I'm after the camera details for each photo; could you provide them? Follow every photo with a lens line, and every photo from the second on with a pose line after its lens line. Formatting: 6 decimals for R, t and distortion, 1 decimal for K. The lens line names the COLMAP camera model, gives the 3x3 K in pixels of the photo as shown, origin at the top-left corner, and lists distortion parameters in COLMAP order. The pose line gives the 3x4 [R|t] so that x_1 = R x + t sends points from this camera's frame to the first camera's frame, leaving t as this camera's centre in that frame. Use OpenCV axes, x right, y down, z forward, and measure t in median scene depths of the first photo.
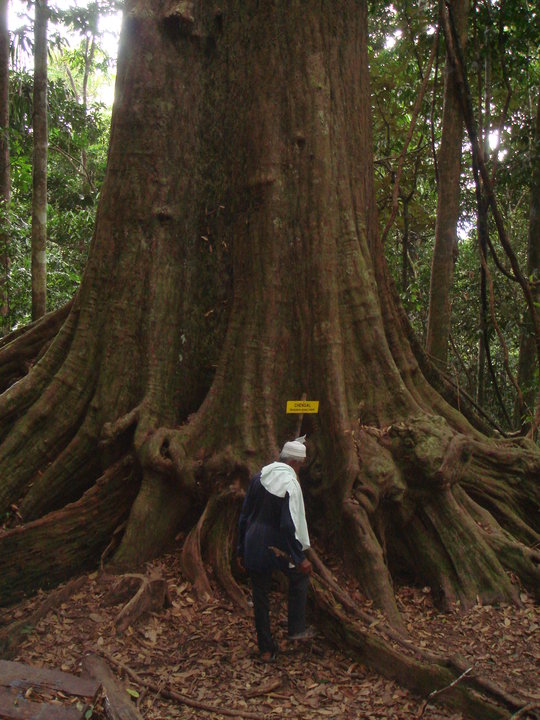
lens RADIAL K [[792.4, 0, 264.8], [0, 792.4, 358.4], [0, 0, 1]] dist [-0.138621, 0.000000]
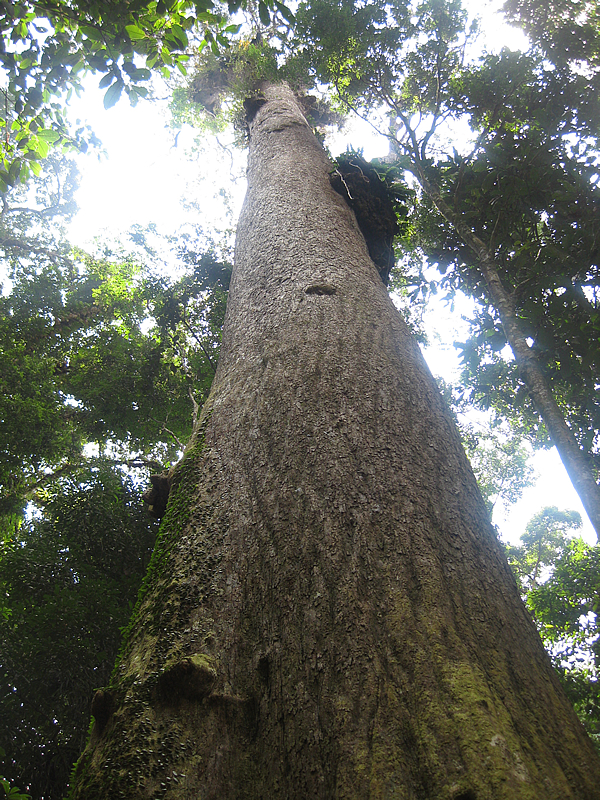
lens RADIAL K [[880.4, 0, 300.0], [0, 880.4, 399.4], [0, 0, 1]] dist [-0.138621, 0.000000]
pose [[0.979486, -0.198626, -0.033996, 0.019500], [0.026408, 0.293763, -0.955513, 0.064682], [0.199776, 0.935014, 0.292982, 0.667689]]
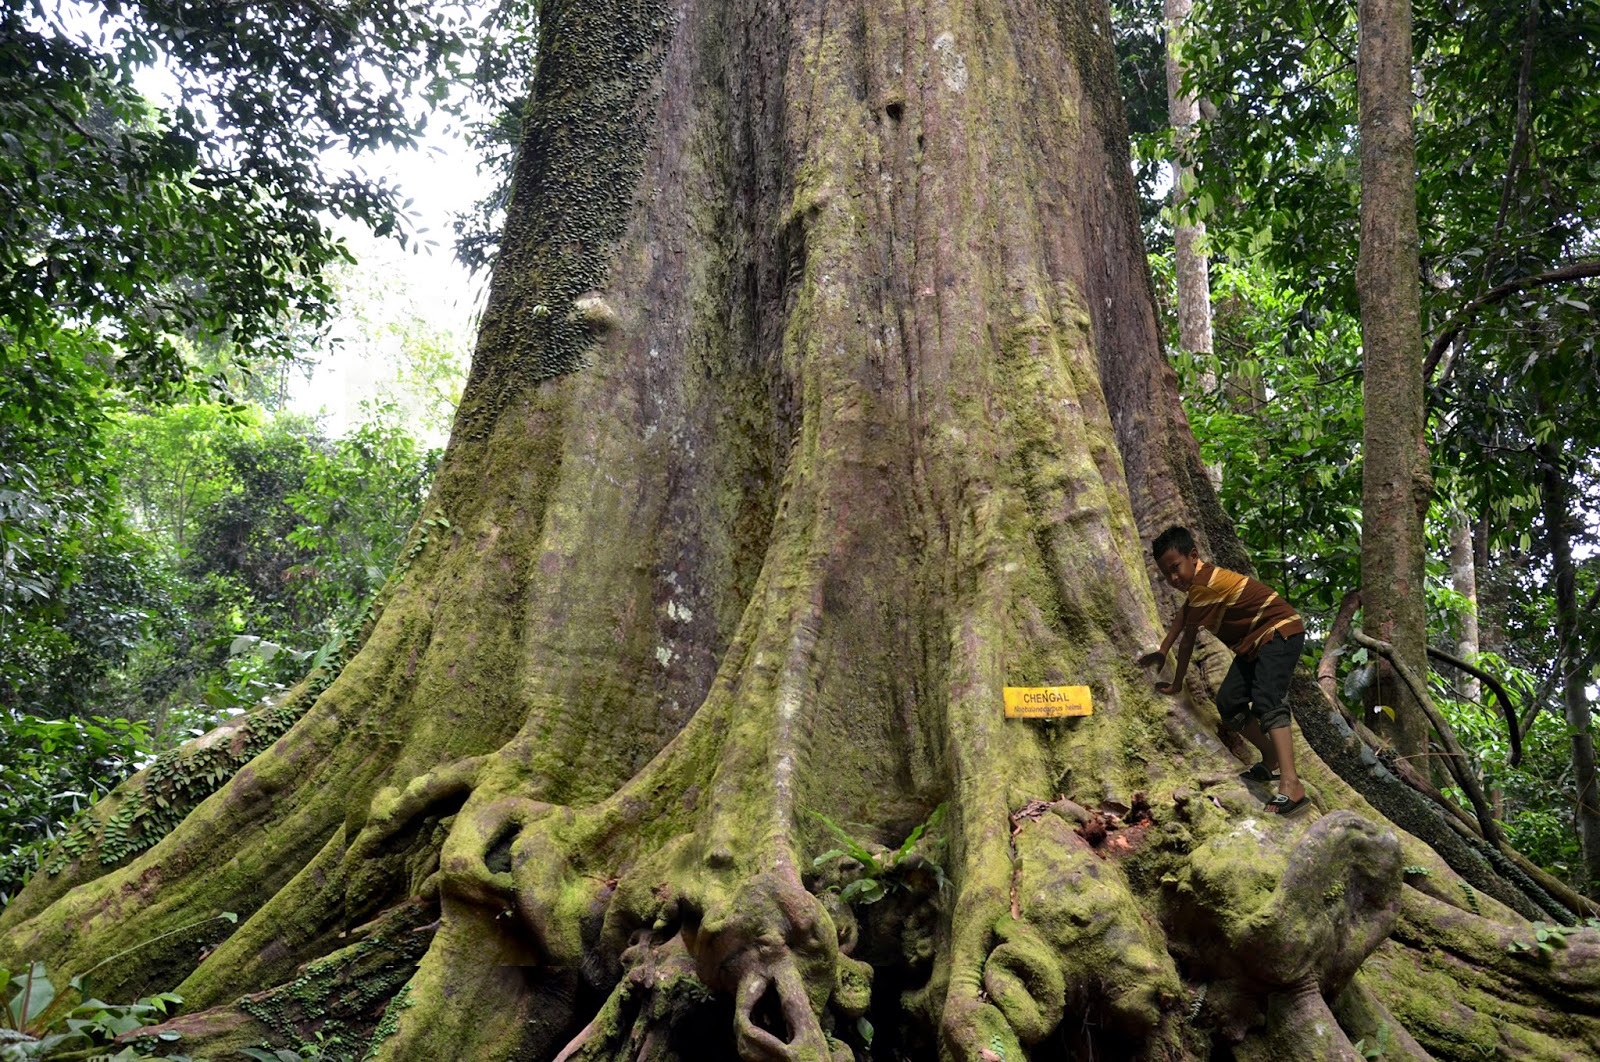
lens RADIAL K [[1480.8, 0, 800.5], [0, 1480.8, 536.6], [0, 0, 1]] dist [-0.072571, 0.000000]
pose [[0.957330, -0.051270, -0.284414, 0.205394], [-0.039930, 0.951232, -0.305880, 0.174633], [0.286226, 0.304184, 0.908596, 0.346731]]
